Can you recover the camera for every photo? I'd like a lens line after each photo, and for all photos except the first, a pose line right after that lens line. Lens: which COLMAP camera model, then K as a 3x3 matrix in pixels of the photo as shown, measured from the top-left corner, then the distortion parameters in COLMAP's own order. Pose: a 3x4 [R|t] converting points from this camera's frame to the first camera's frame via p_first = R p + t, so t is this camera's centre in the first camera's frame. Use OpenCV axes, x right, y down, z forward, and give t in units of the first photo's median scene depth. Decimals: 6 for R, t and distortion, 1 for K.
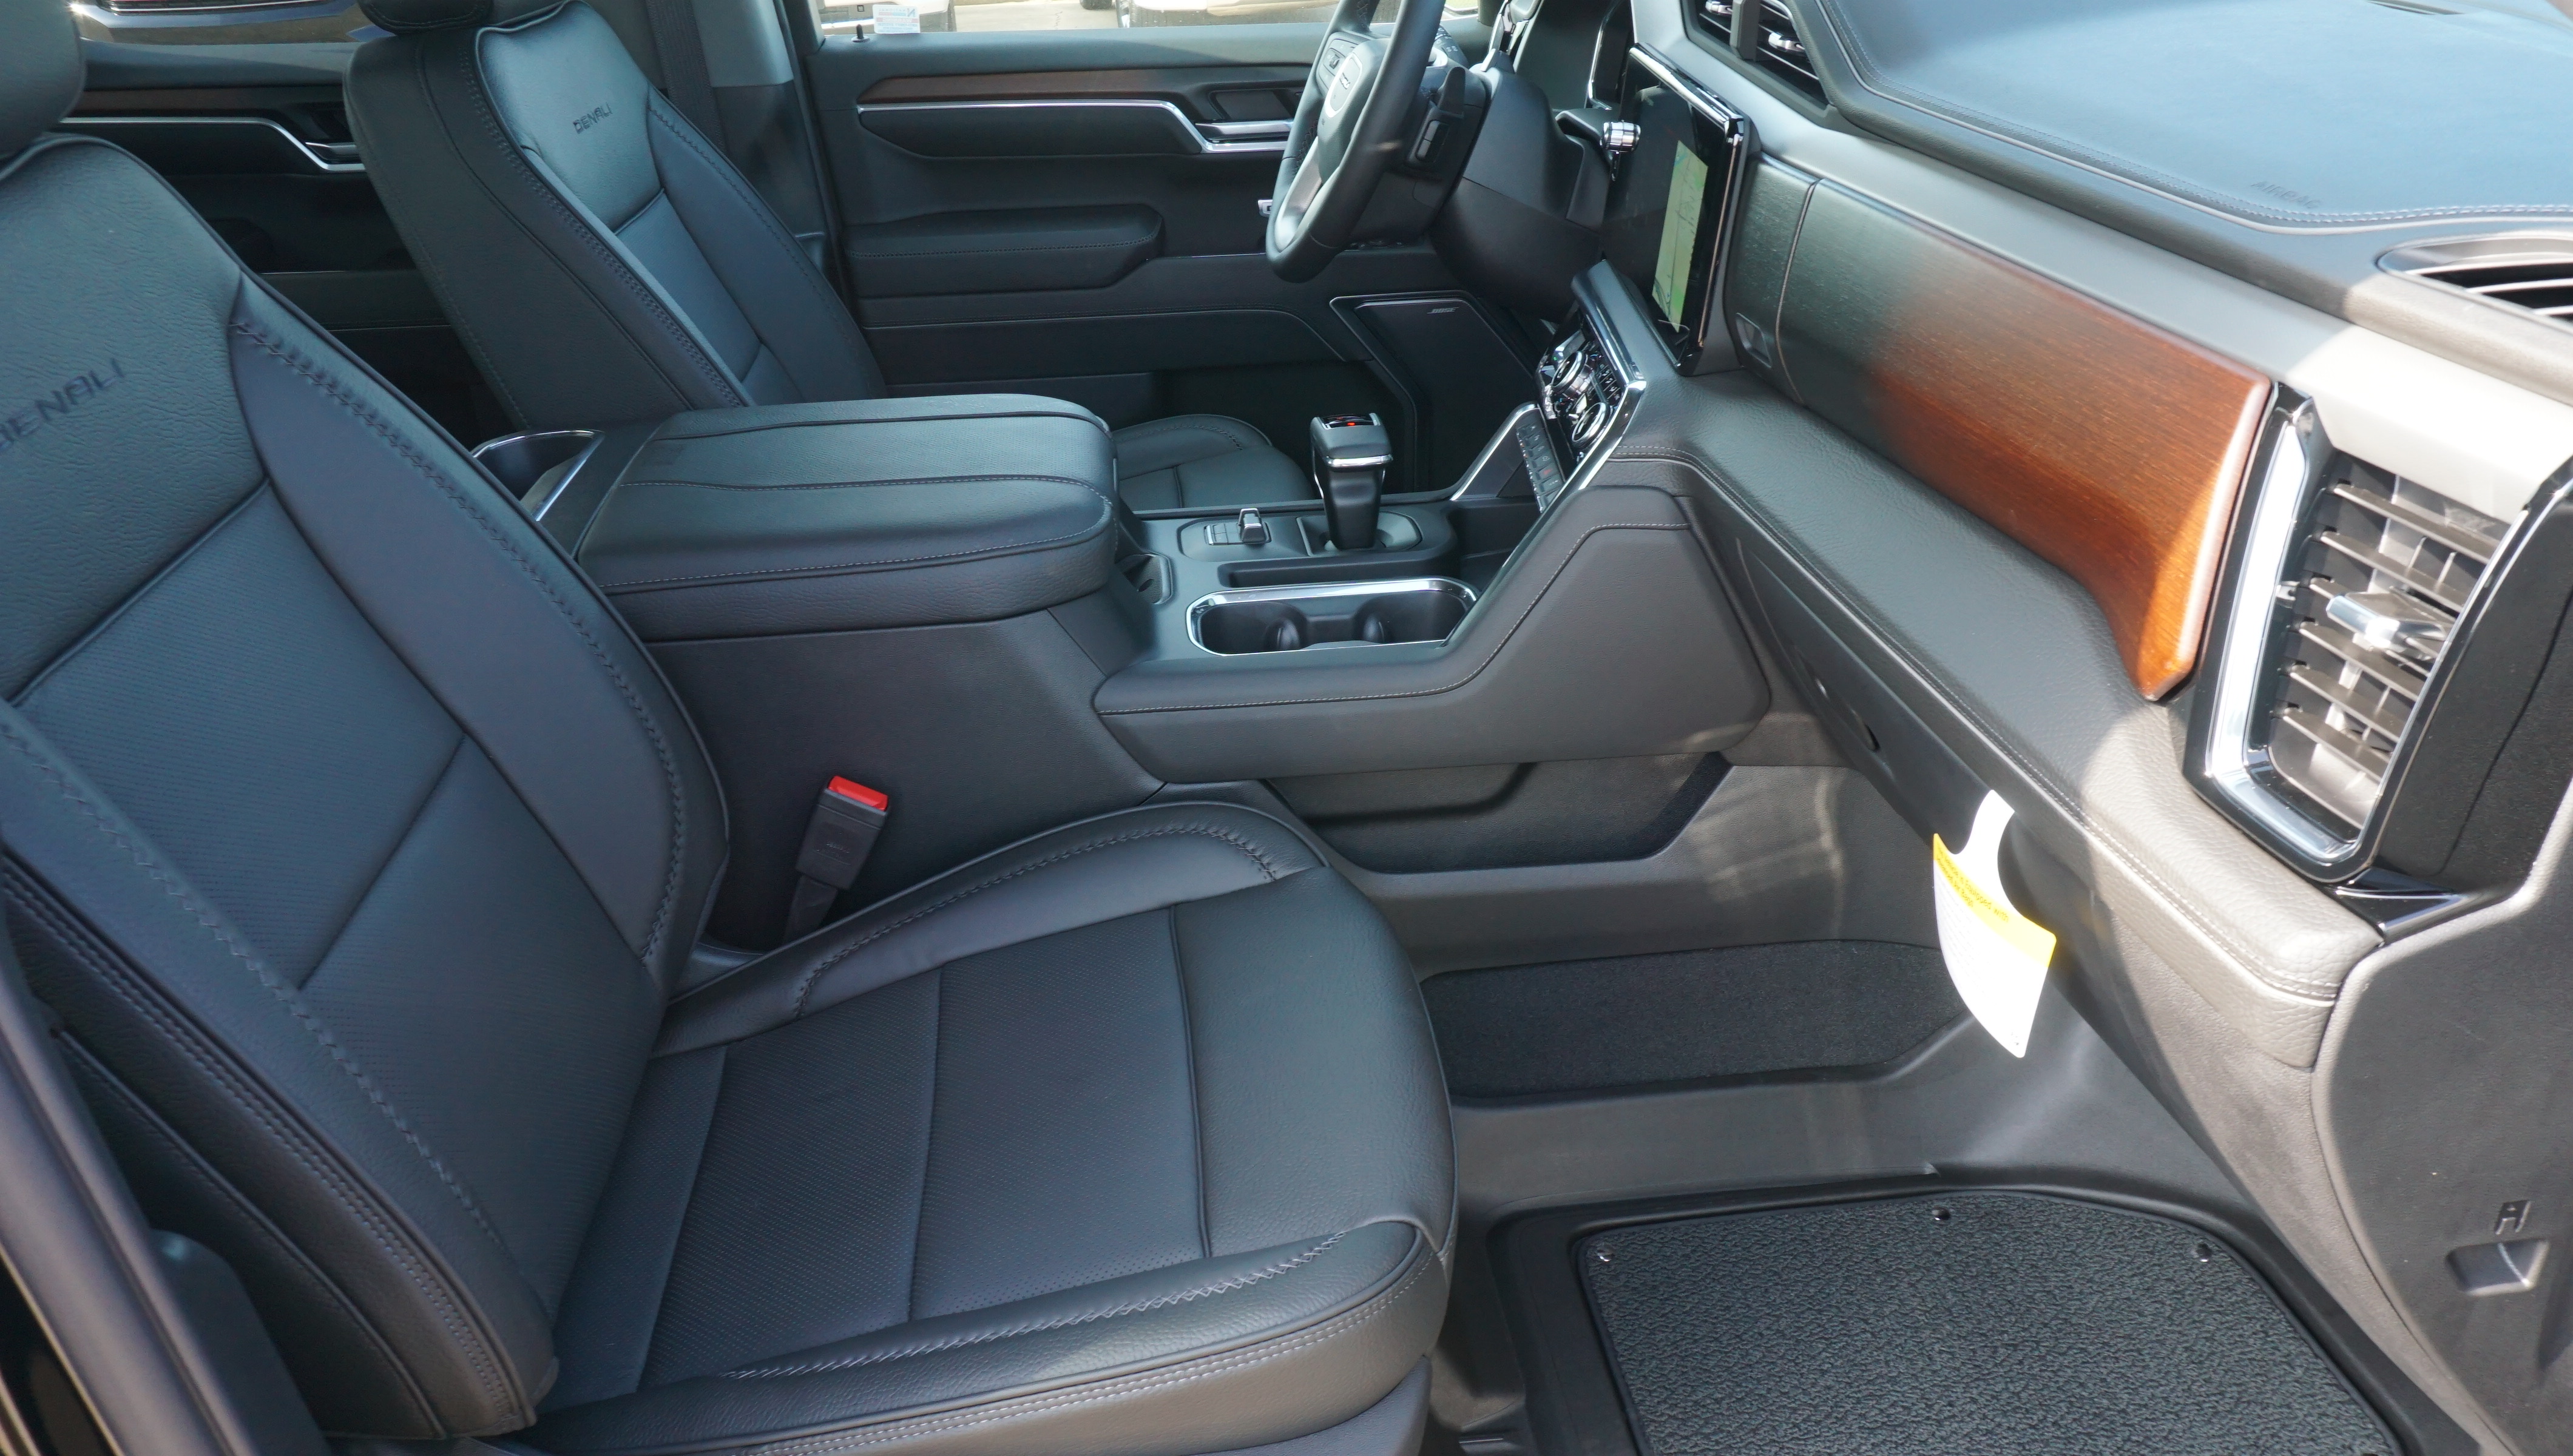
lens RADIAL K [[1725.4, 0, 1269.2], [0, 1725.4, 731.5], [0, 0, 1]] dist [-0.034353, 0.047411]
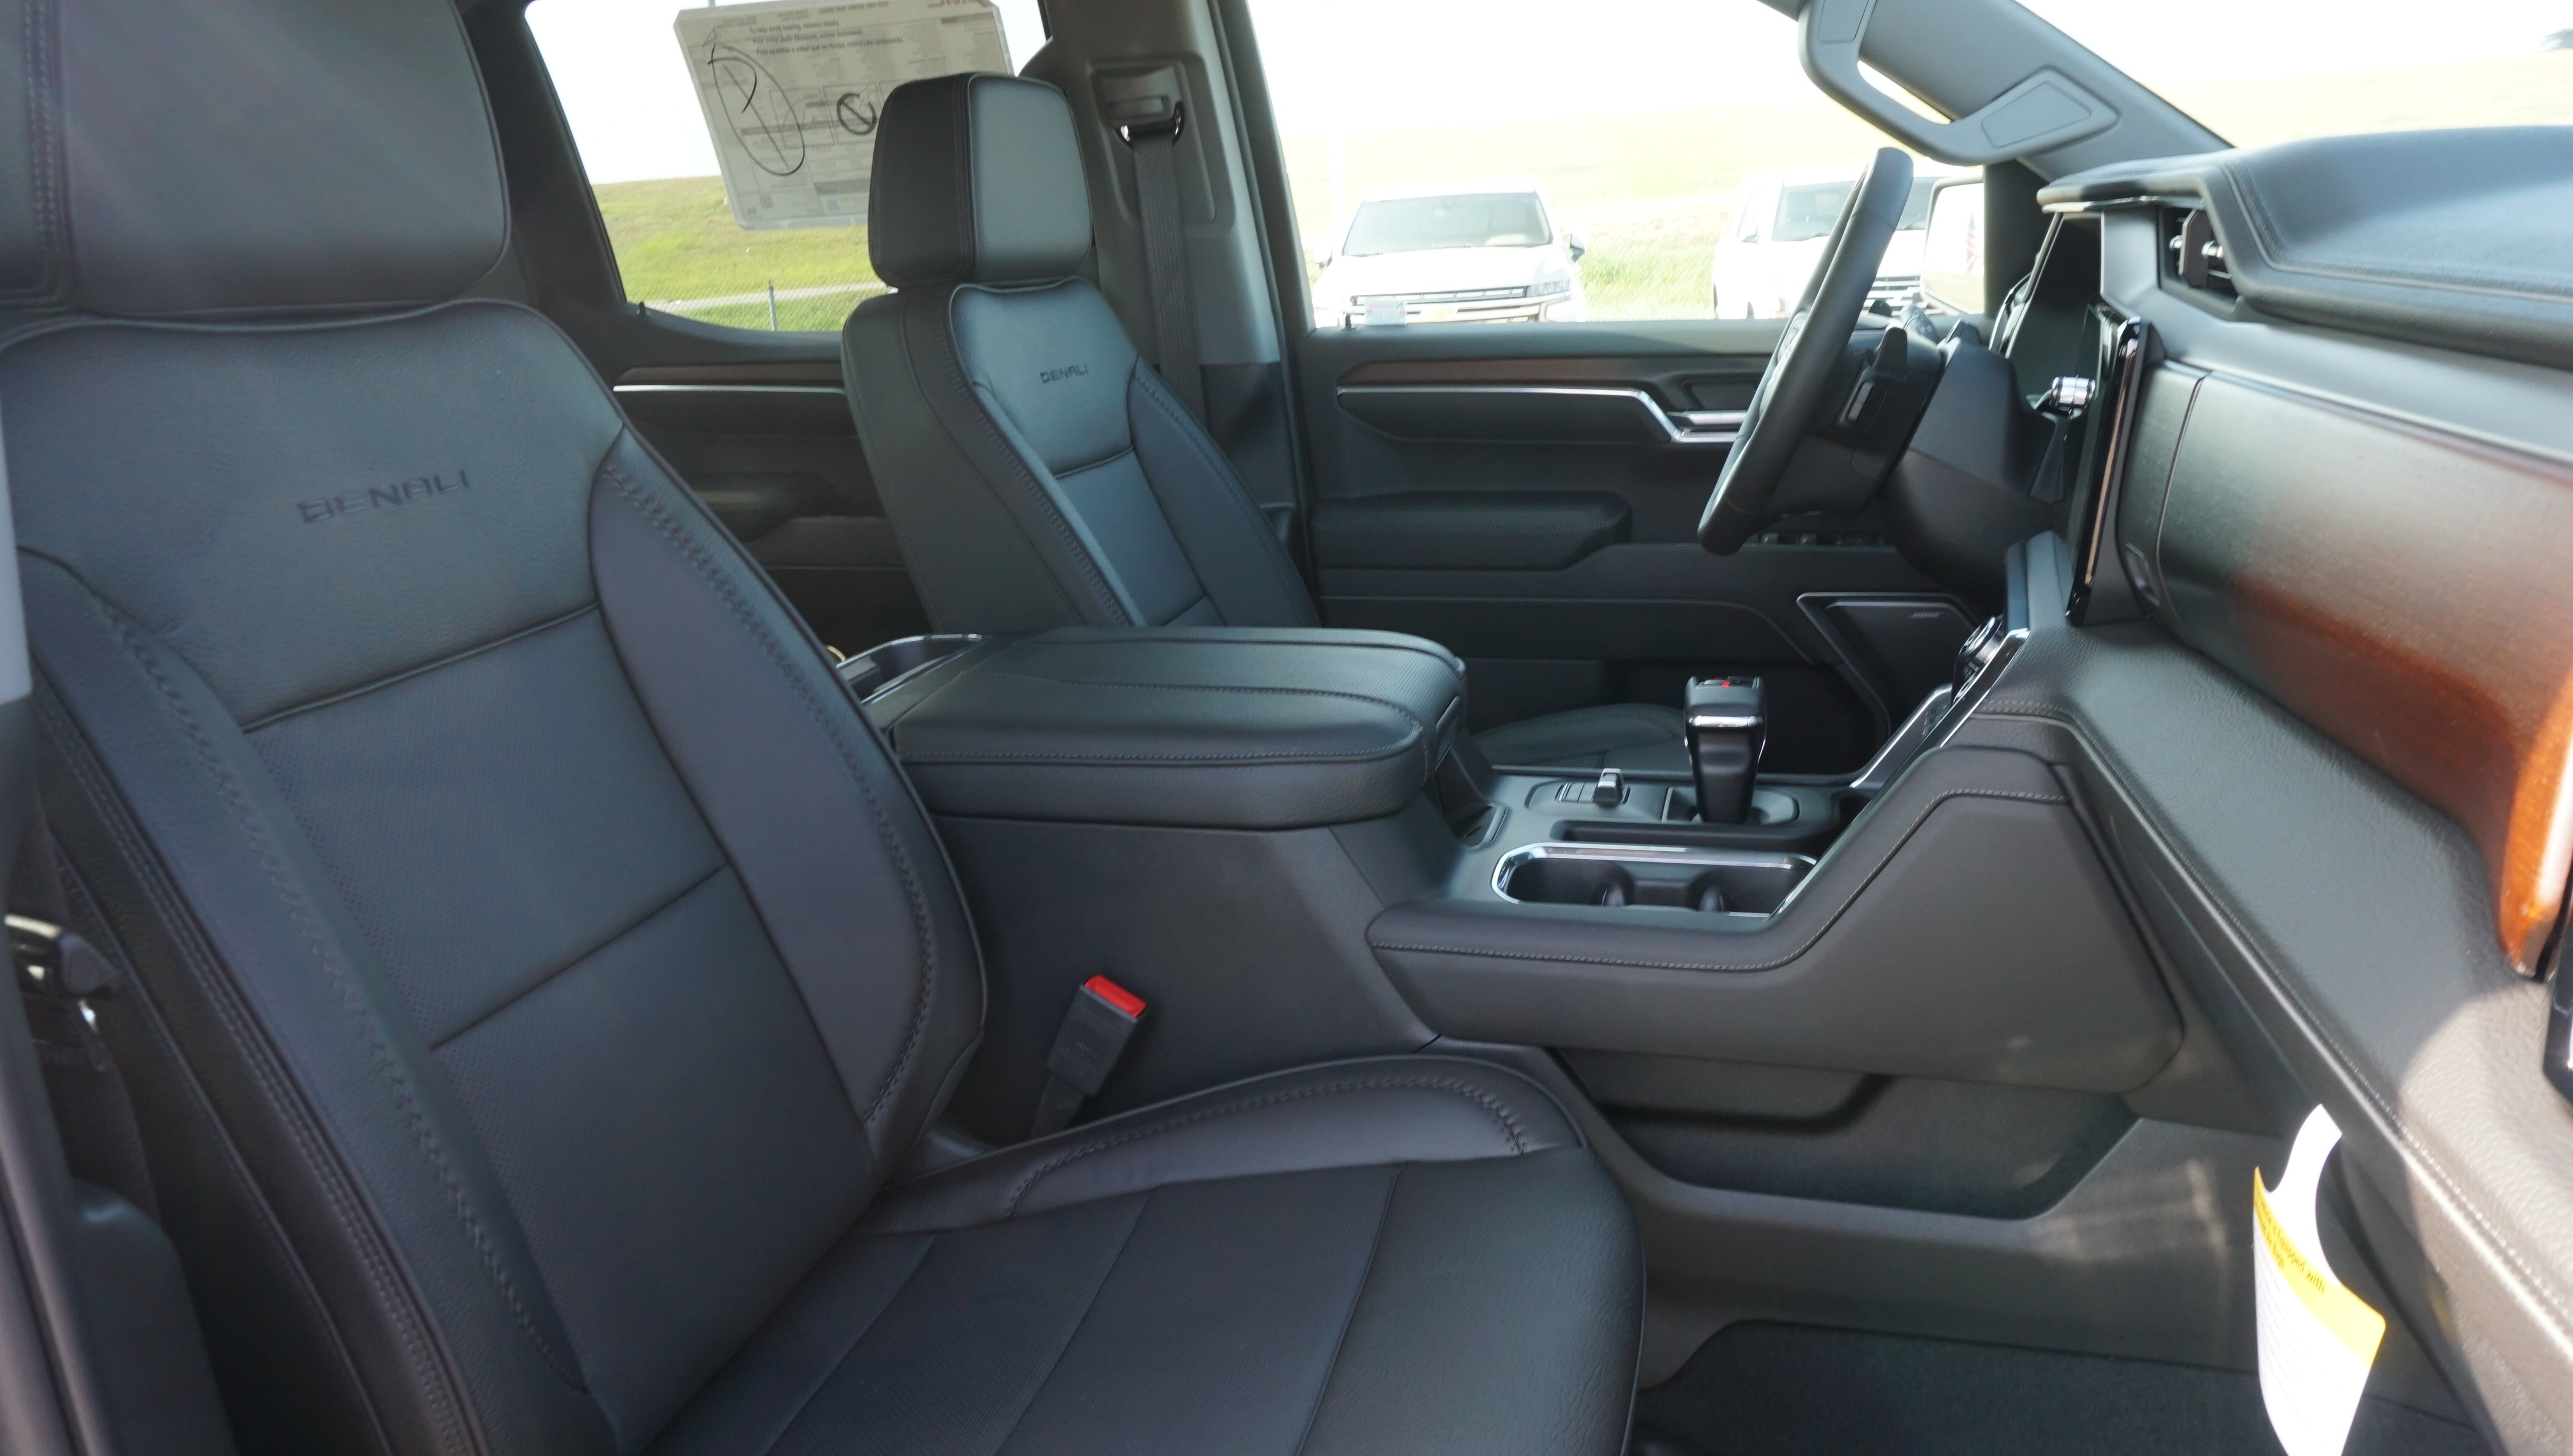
lens RADIAL K [[1725.4, 0, 1269.2], [0, 1725.4, 731.5], [0, 0, 1]] dist [-0.034353, 0.047411]
pose [[0.936842, 0.082468, -0.339891, 0.153638], [-0.149529, 0.972953, -0.176078, 0.048067], [0.316177, 0.215781, 0.923835, 0.104438]]
